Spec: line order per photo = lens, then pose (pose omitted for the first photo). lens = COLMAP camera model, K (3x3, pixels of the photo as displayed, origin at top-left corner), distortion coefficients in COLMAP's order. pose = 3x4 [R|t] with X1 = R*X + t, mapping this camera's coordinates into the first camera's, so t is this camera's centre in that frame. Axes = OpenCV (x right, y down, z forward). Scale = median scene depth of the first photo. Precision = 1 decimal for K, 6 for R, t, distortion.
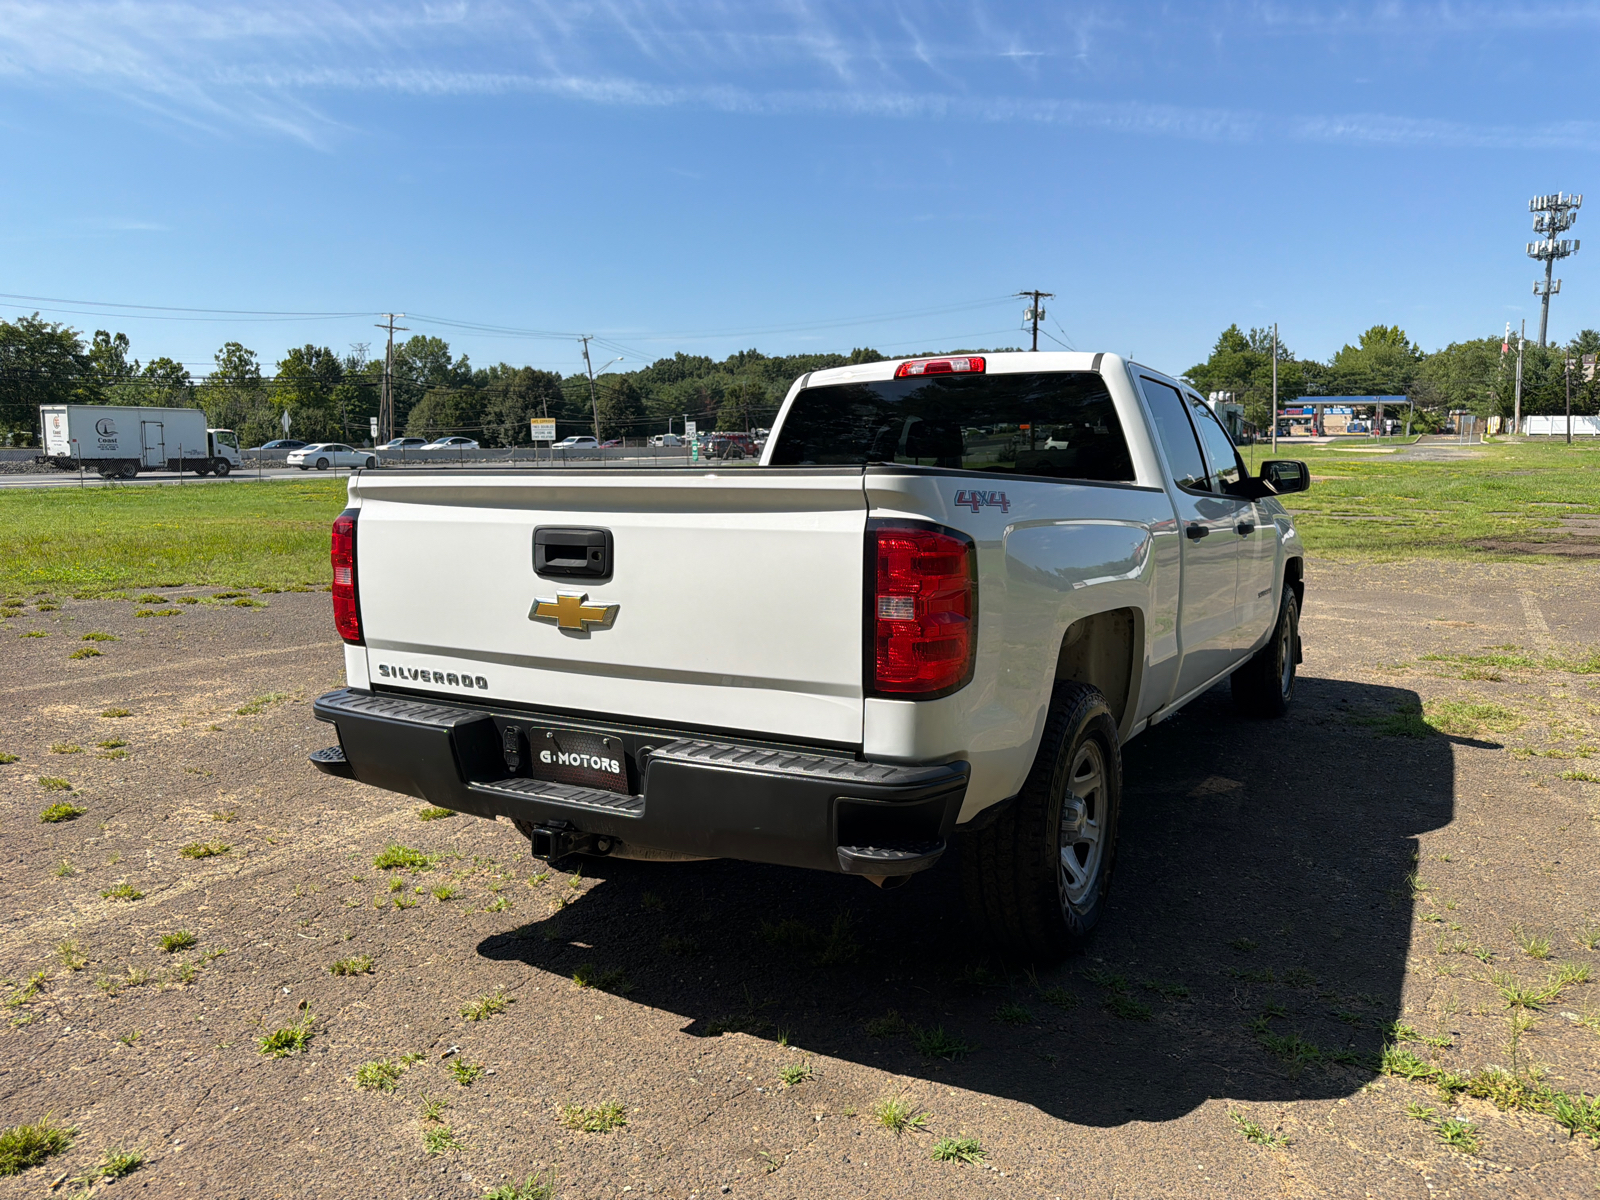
lens RADIAL K [[1138.8, 0, 805.0], [0, 1138.8, 612.7], [0, 0, 1]] dist [0.092339, -0.125627]
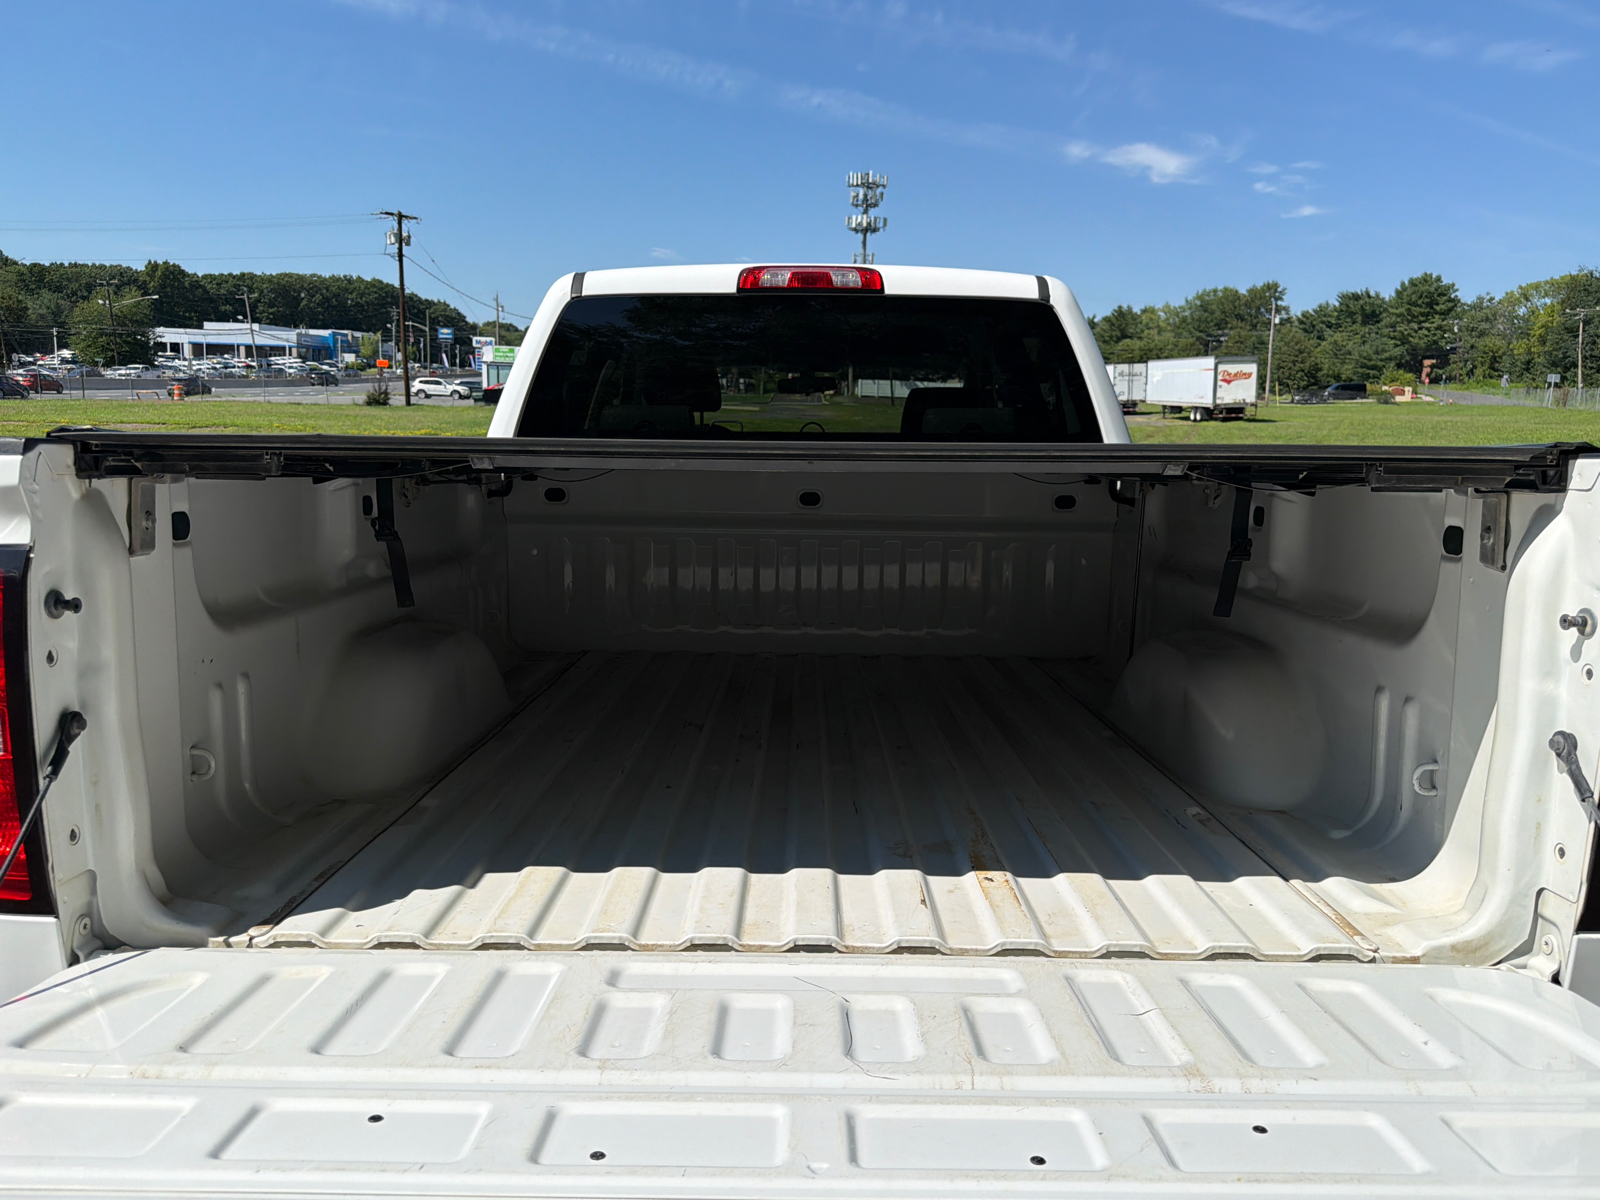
lens RADIAL K [[1222.3, 0, 795.7], [0, 1222.3, 611.5], [0, 0, 1]] dist [0.074913, -0.102169]
pose [[0.866960, -0.060755, 0.494661, -0.309541], [0.045003, 0.998030, 0.043705, -0.063612], [-0.496342, -0.015629, 0.867987, 0.459485]]
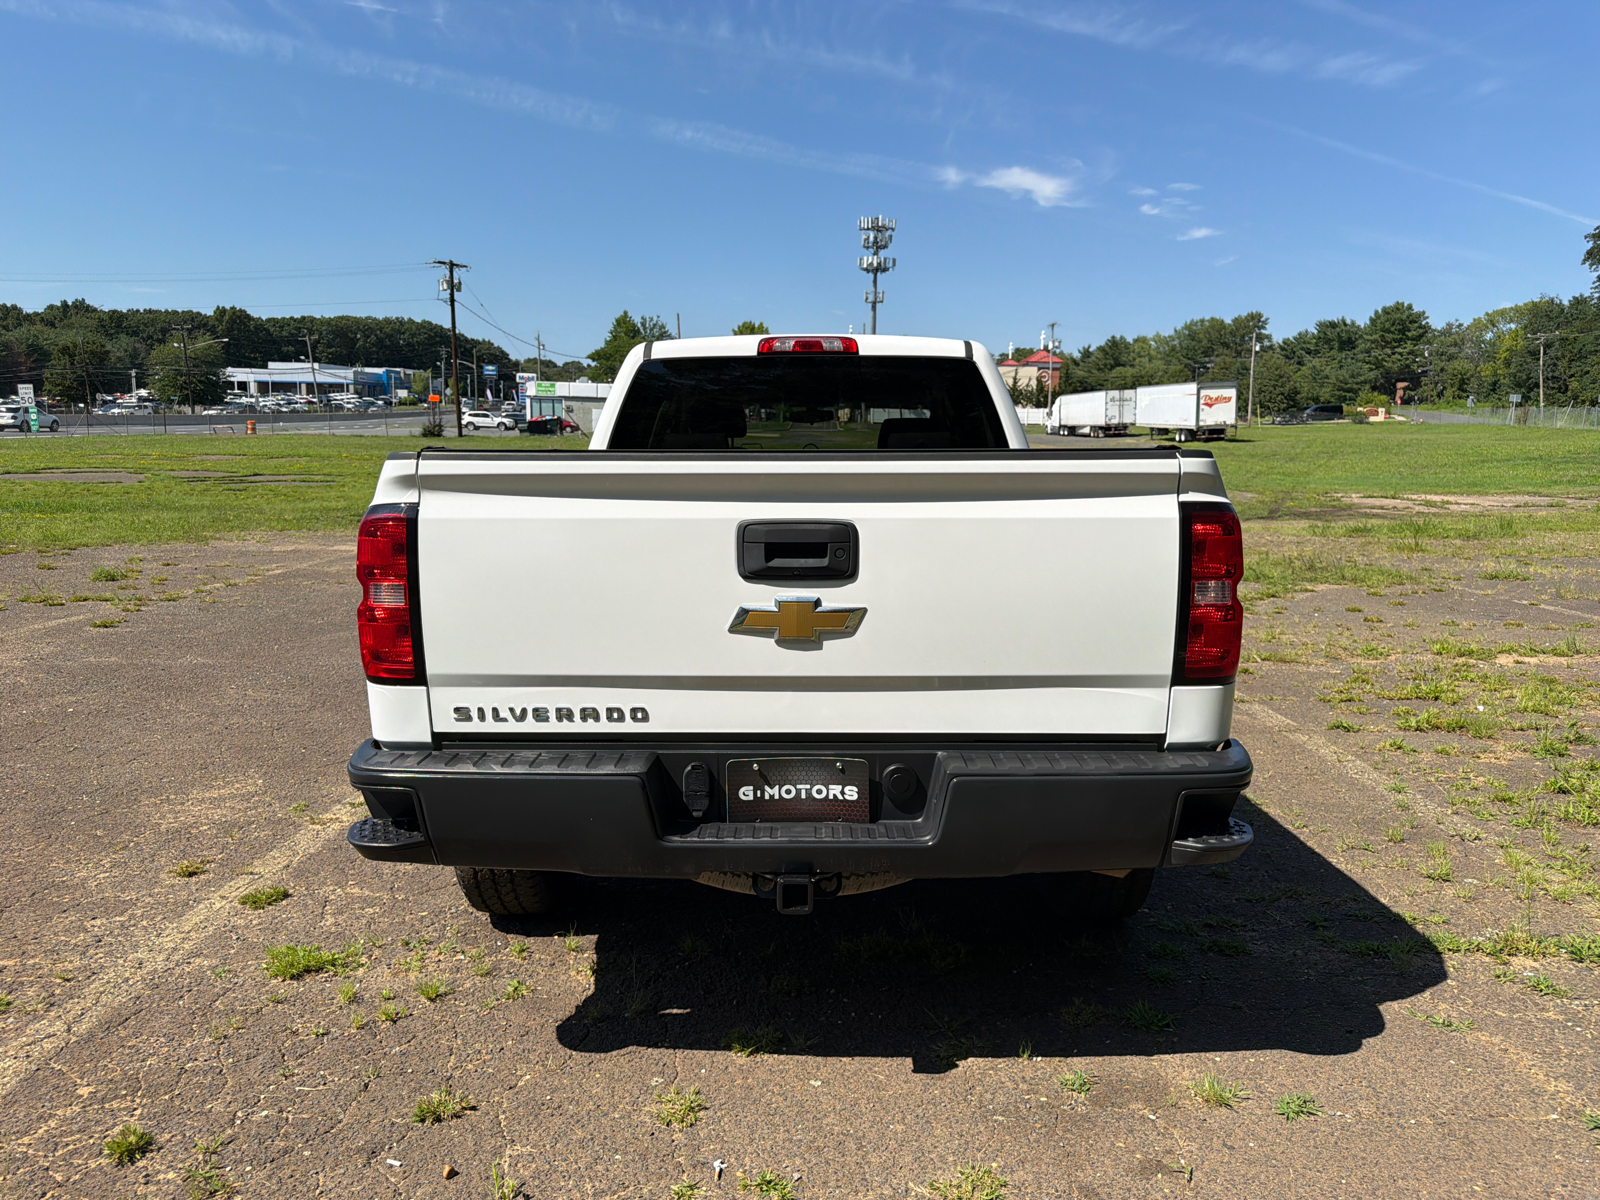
lens RADIAL K [[1138.8, 0, 805.0], [0, 1138.8, 612.7], [0, 0, 1]] dist [0.092339, -0.125627]
pose [[0.870905, -0.065143, 0.487116, -0.449644], [0.056049, 0.997875, 0.033239, -0.024941], [-0.488246, -0.001646, 0.872705, 0.186910]]
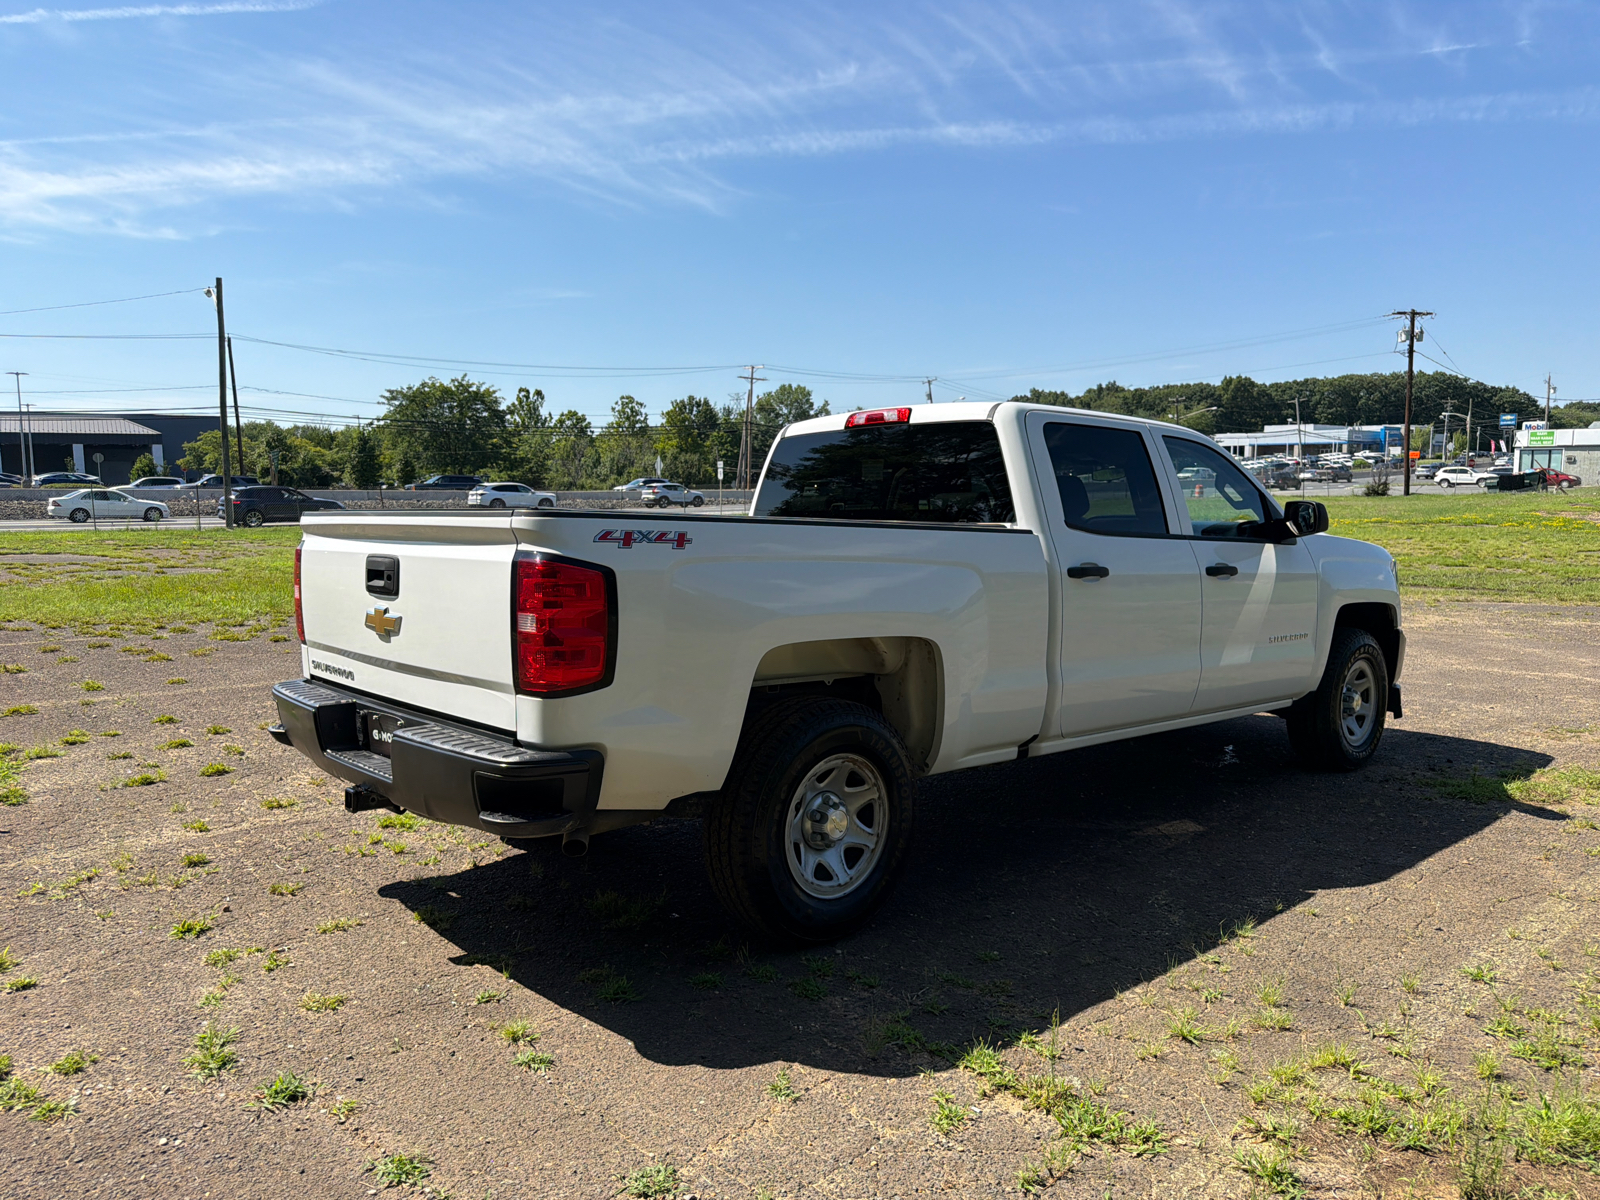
lens RADIAL K [[1164.7, 0, 800.6], [0, 1164.7, 600.6], [0, 0, 1]] dist [0.005551, -0.008877]
pose [[0.951108, 0.023613, -0.307954, 0.477427], [-0.037110, 0.998587, -0.038043, 0.006003], [0.306621, 0.047612, 0.950640, -0.082716]]
